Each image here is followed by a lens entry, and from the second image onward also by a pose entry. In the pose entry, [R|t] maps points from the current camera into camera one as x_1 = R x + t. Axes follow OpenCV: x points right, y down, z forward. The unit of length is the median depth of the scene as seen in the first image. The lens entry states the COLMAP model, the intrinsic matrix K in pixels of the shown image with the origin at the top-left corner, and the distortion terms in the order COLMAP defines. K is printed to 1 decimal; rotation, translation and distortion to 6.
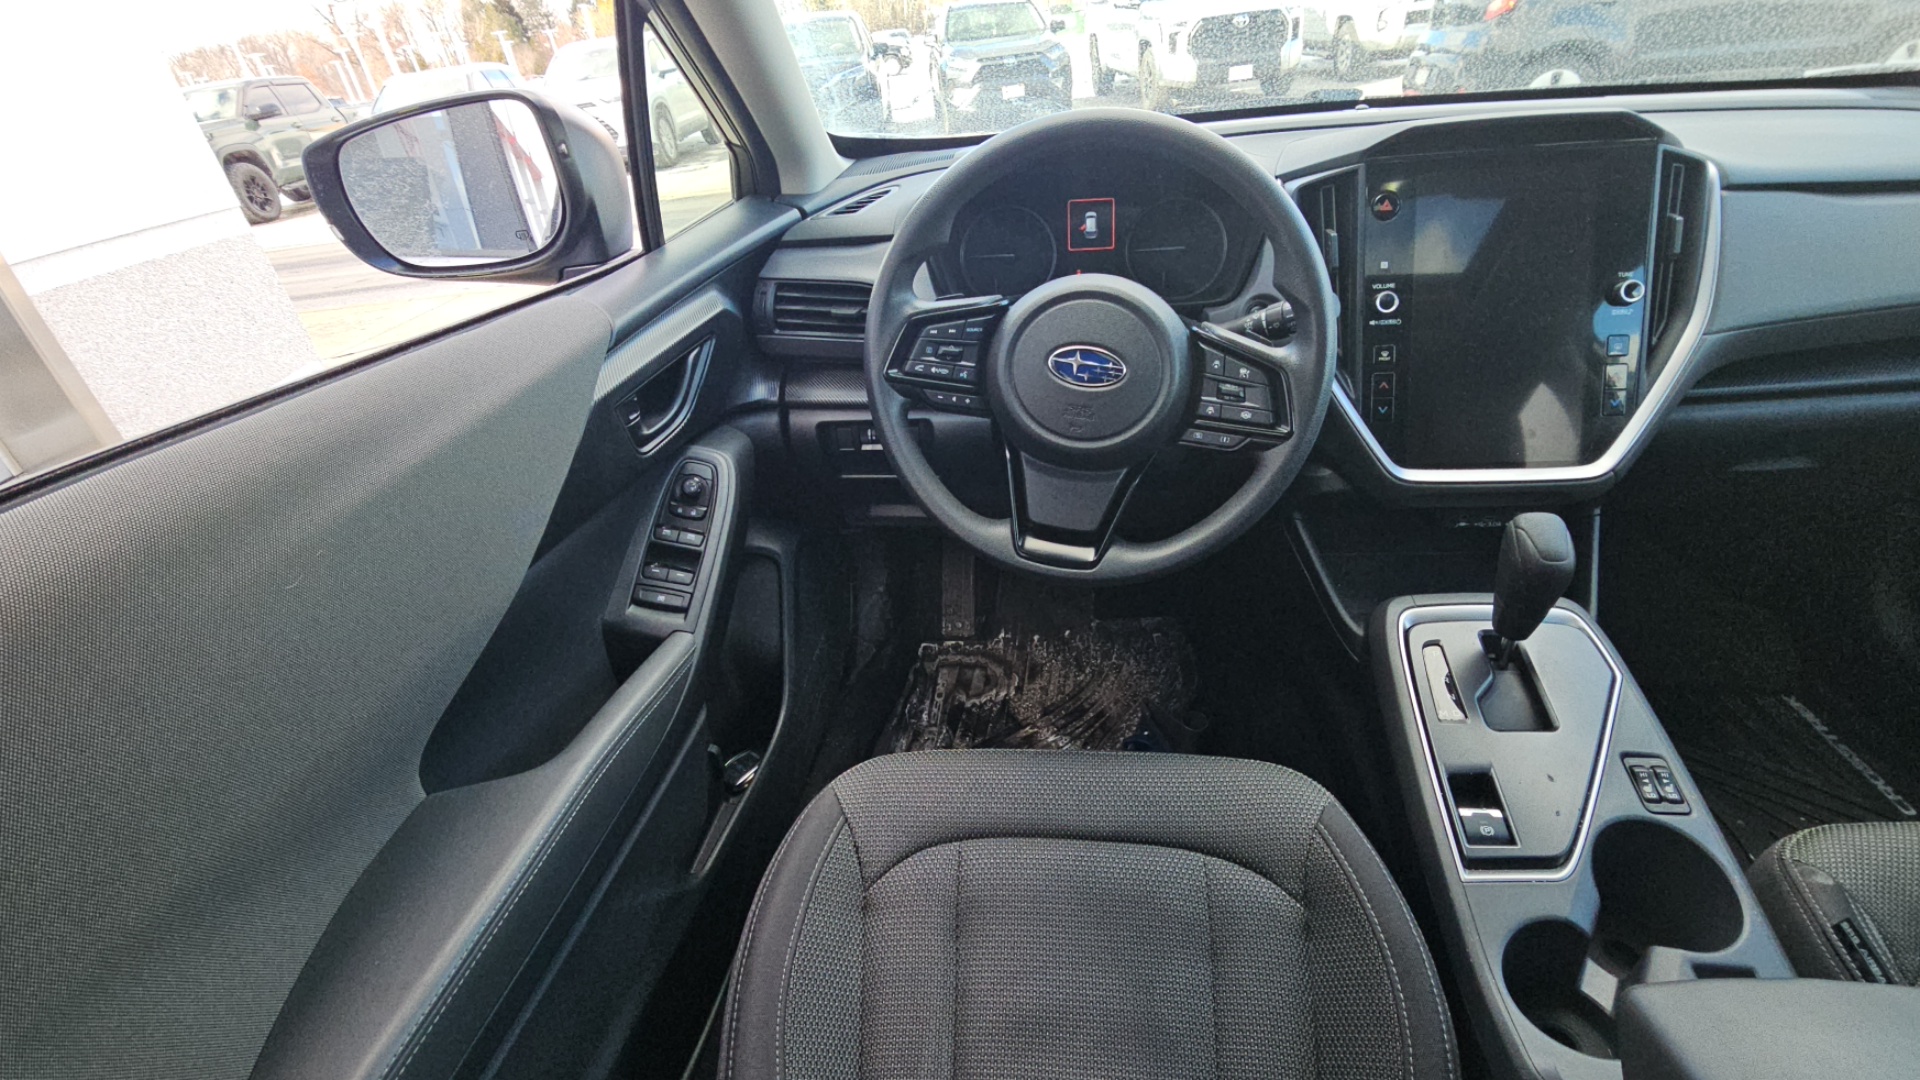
lens RADIAL K [[850.7, 0, 979.0], [0, 850.7, 543.6], [0, 0, 1]] dist [0.004053, -0.004104]
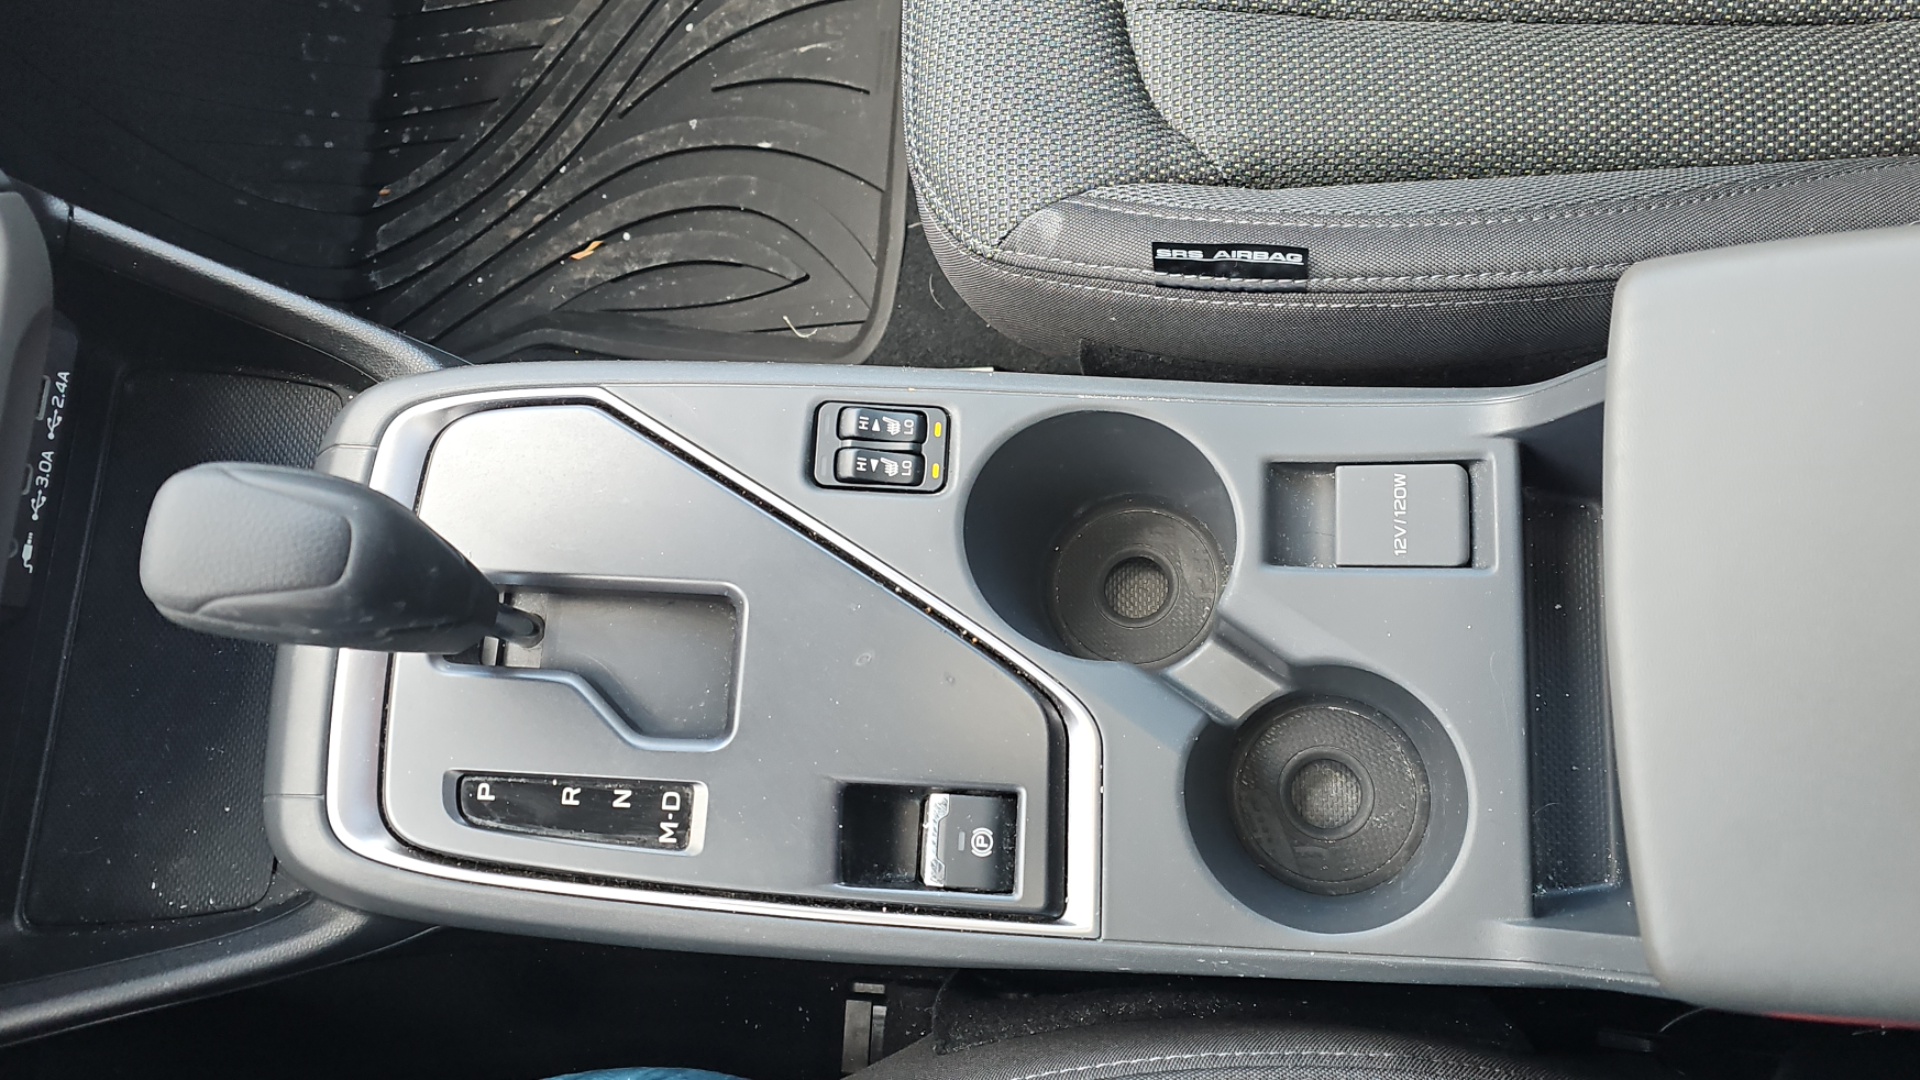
lens RADIAL K [[1362.6, 0, 948.8], [0, 1362.6, 532.2], [0, 0, 1]] dist [0.076857, -0.065594]
pose [[-0.033484, -0.949512, 0.311940, 0.448124], [0.724785, 0.191836, 0.661729, -0.144934], [-0.688161, 0.248246, 0.681768, 0.417532]]
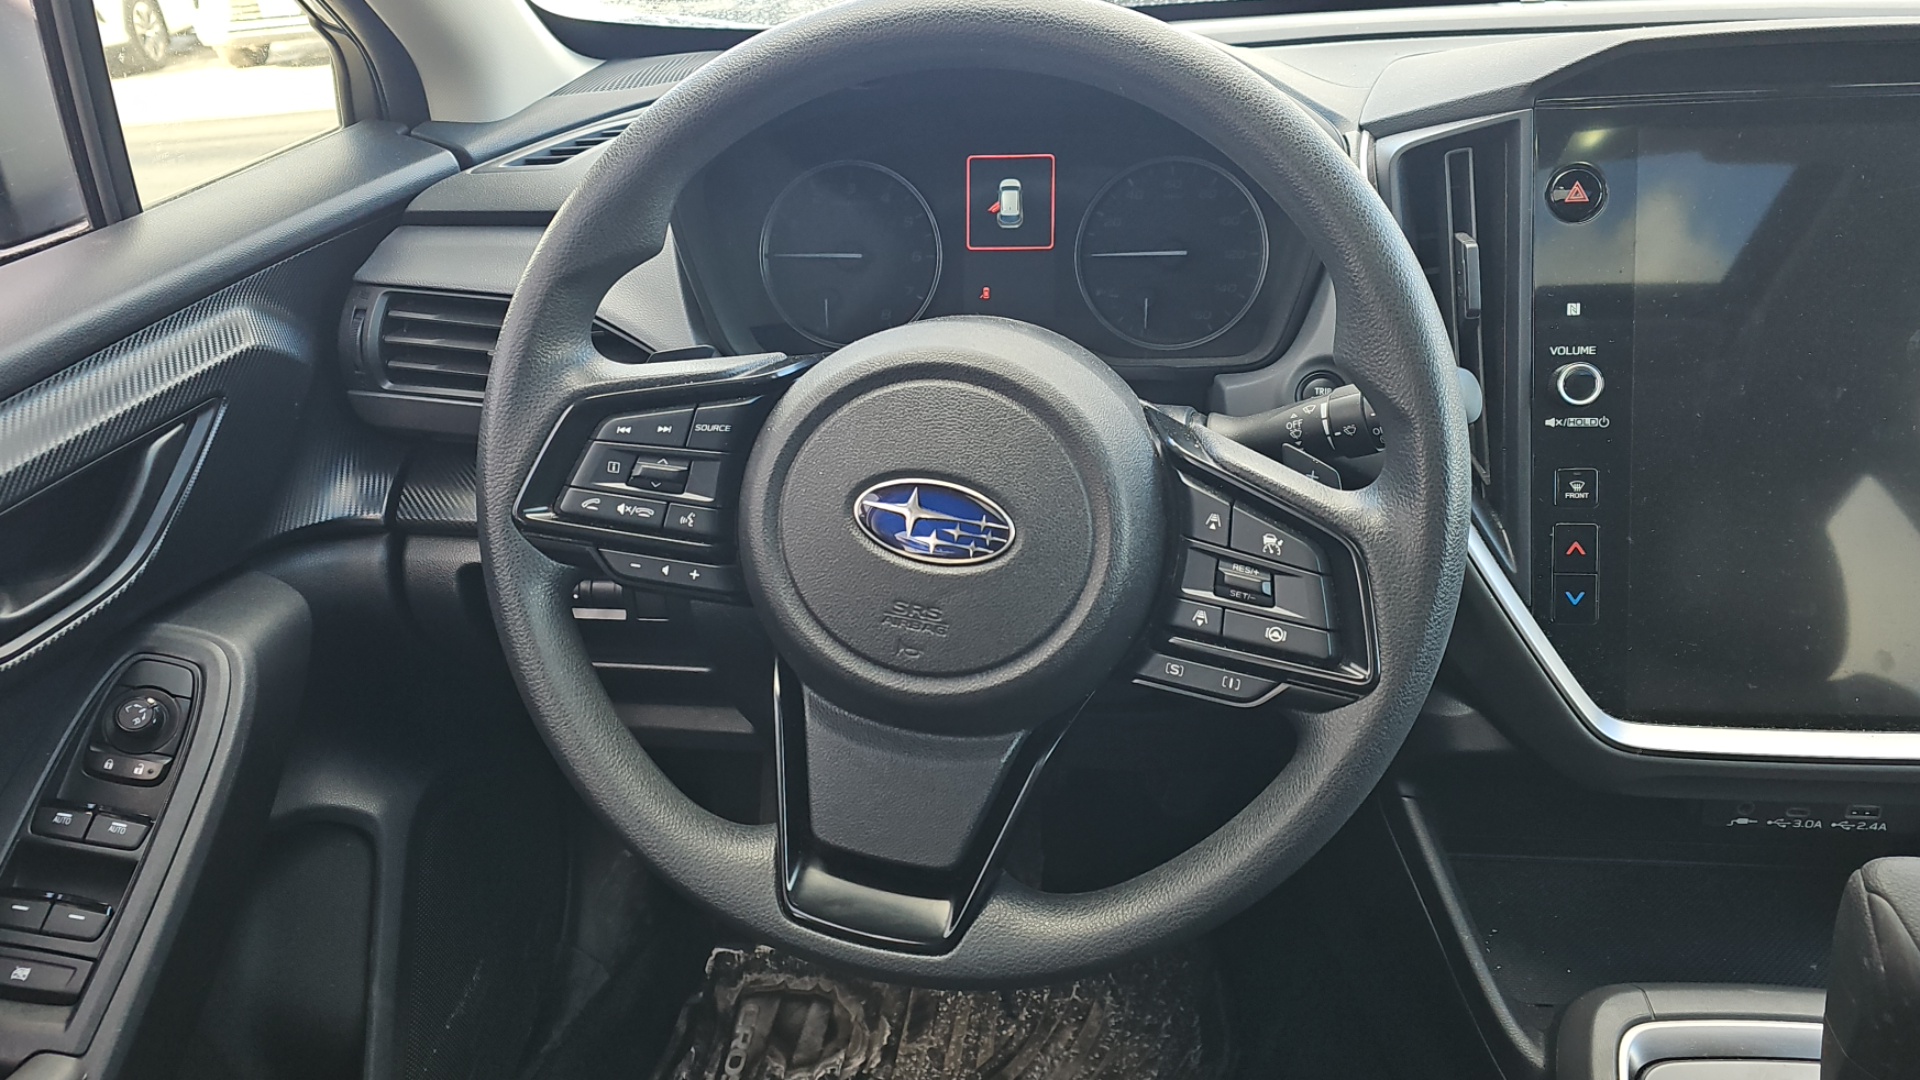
lens RADIAL K [[1378.2, 0, 949.8], [0, 1378.2, 529.5], [0, 0, 1]] dist [0.077626, -0.075460]
pose [[0.999469, 0.028948, 0.014954, 0.108280], [-0.027381, 0.994995, -0.096096, -0.114754], [-0.017661, 0.095635, 0.995260, 0.216398]]
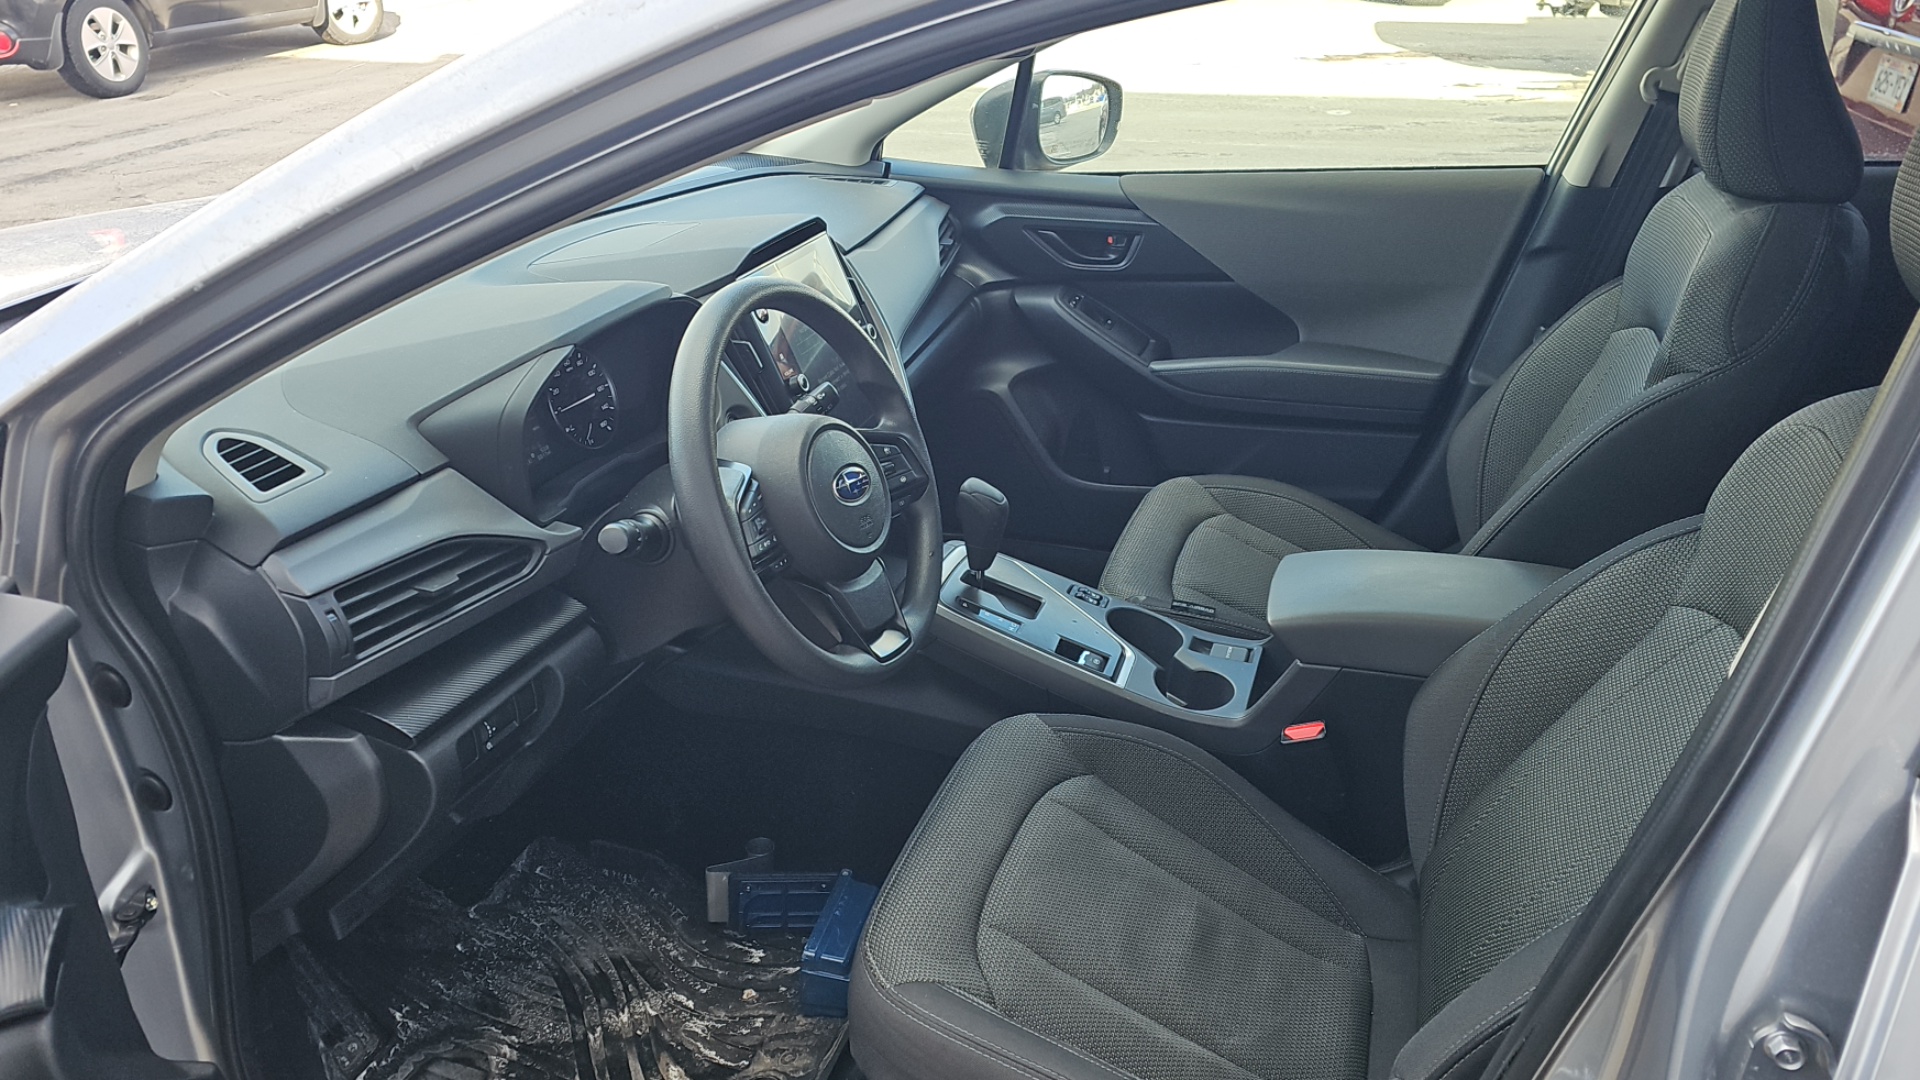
lens RADIAL K [[1355.5, 0, 950.9], [0, 1355.5, 547.7], [0, 0, 1]] dist [0.143616, -0.228729]
pose [[0.209017, -0.342258, 0.916063, -1.350343], [0.487434, 0.848555, 0.205819, -0.381286], [-0.847773, 0.403501, 0.344191, 0.267244]]
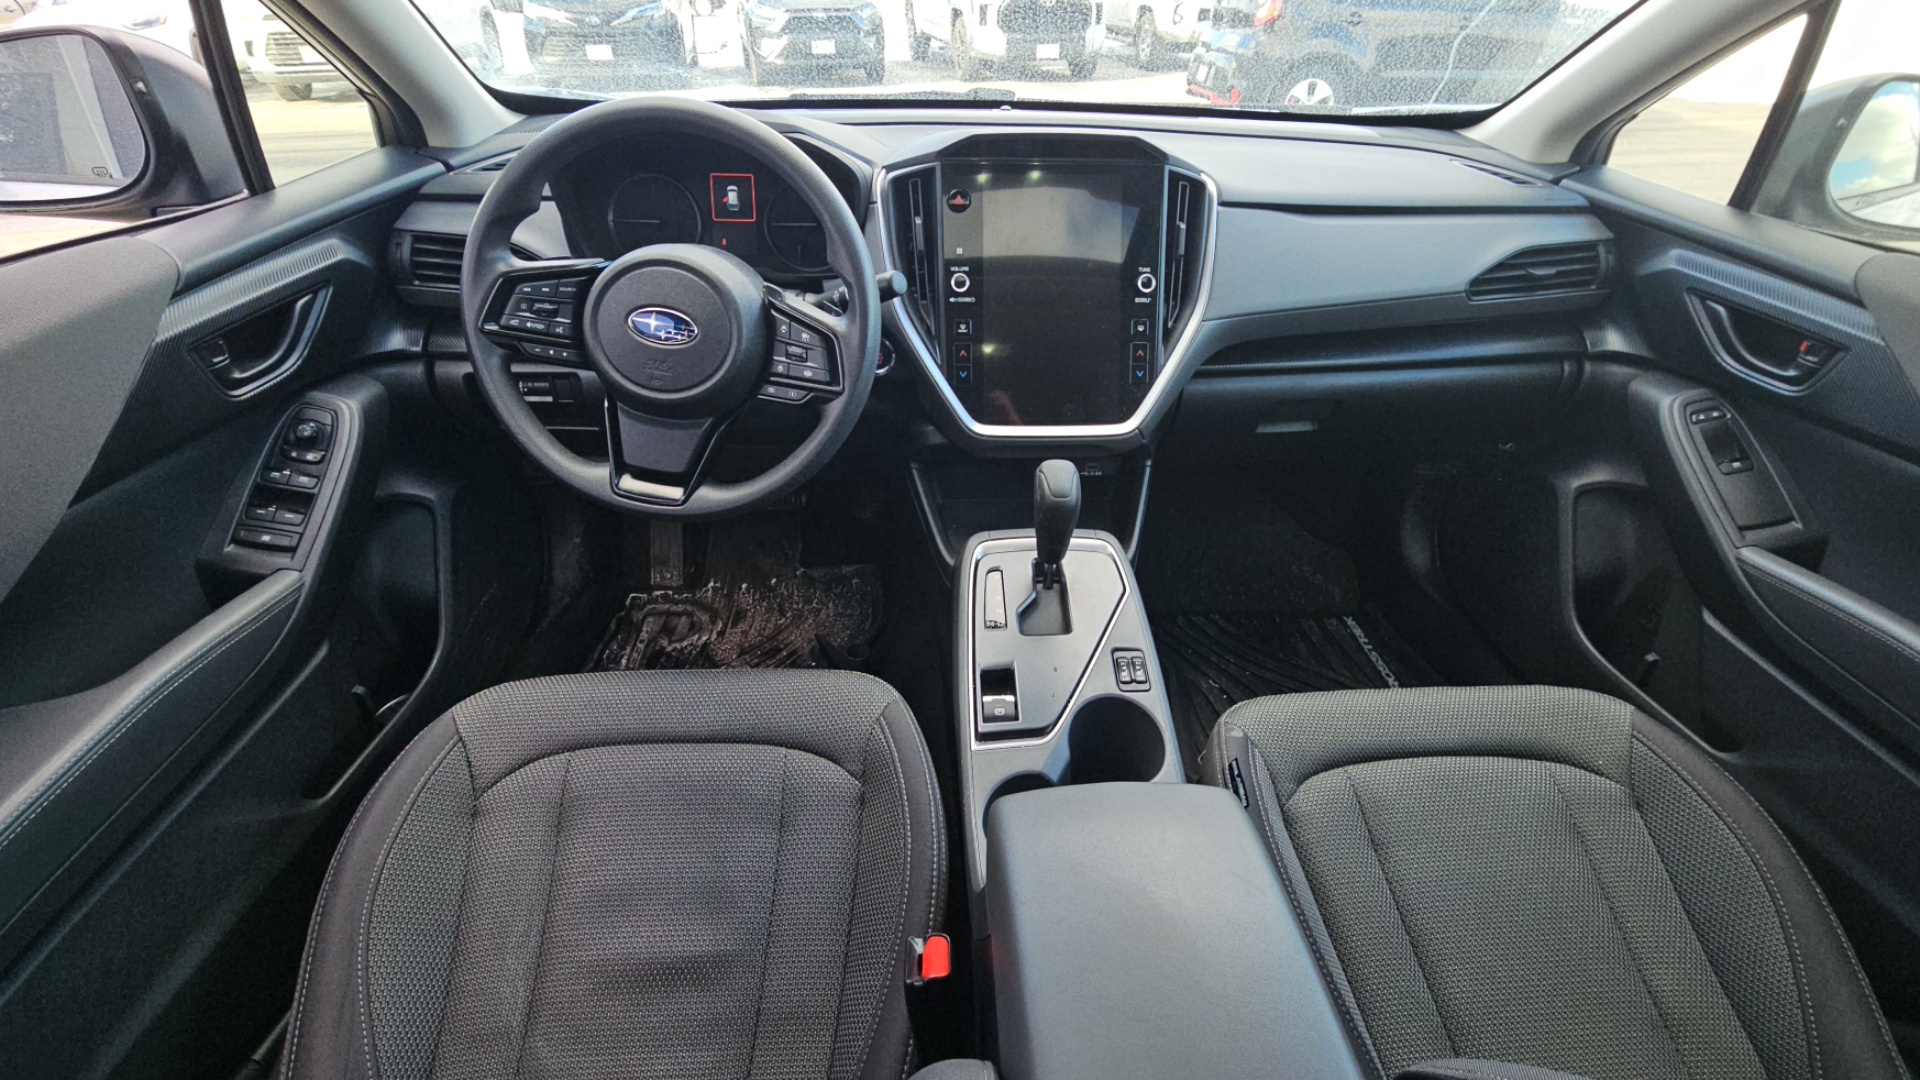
lens RADIAL K [[850.7, 0, 979.0], [0, 850.7, 543.6], [0, 0, 1]] dist [0.004053, -0.004104]
pose [[0.980734, -0.011353, 0.195018, 0.275109], [0.004210, 0.999306, 0.037005, 0.036241], [-0.195303, -0.035471, 0.980101, -0.182081]]
